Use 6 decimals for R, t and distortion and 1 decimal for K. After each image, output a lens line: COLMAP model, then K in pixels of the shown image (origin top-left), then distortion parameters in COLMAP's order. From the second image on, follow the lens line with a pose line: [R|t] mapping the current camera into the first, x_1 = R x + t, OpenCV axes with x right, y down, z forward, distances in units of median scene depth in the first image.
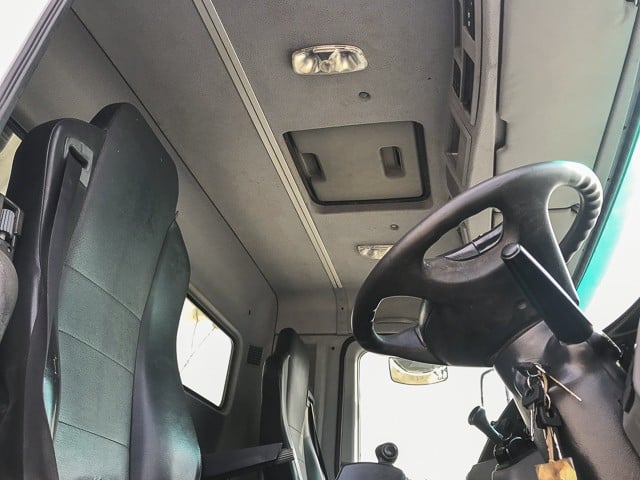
lens RADIAL K [[528.8, 0, 320.0], [0, 528.8, 240.0], [0, 0, 1]] dist [-0.006447, -0.002441]
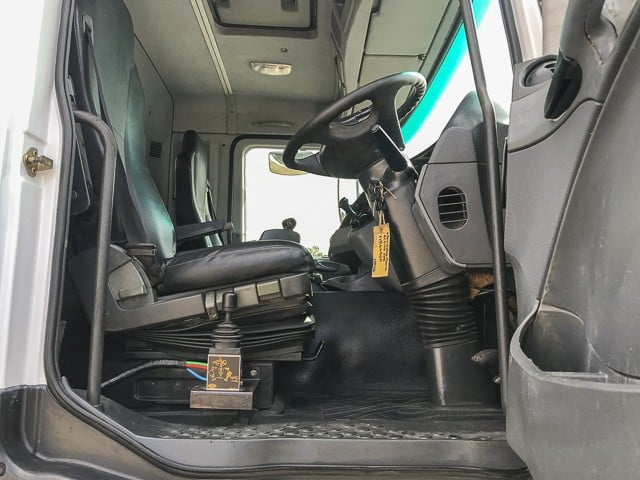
lens RADIAL K [[528.8, 0, 320.0], [0, 528.8, 240.0], [0, 0, 1]] dist [-0.006447, -0.002441]
pose [[0.964466, -0.025202, 0.263004, -0.163443], [-0.081136, 0.919089, 0.385606, -0.149468], [-0.251442, -0.393243, 0.884385, -0.387287]]
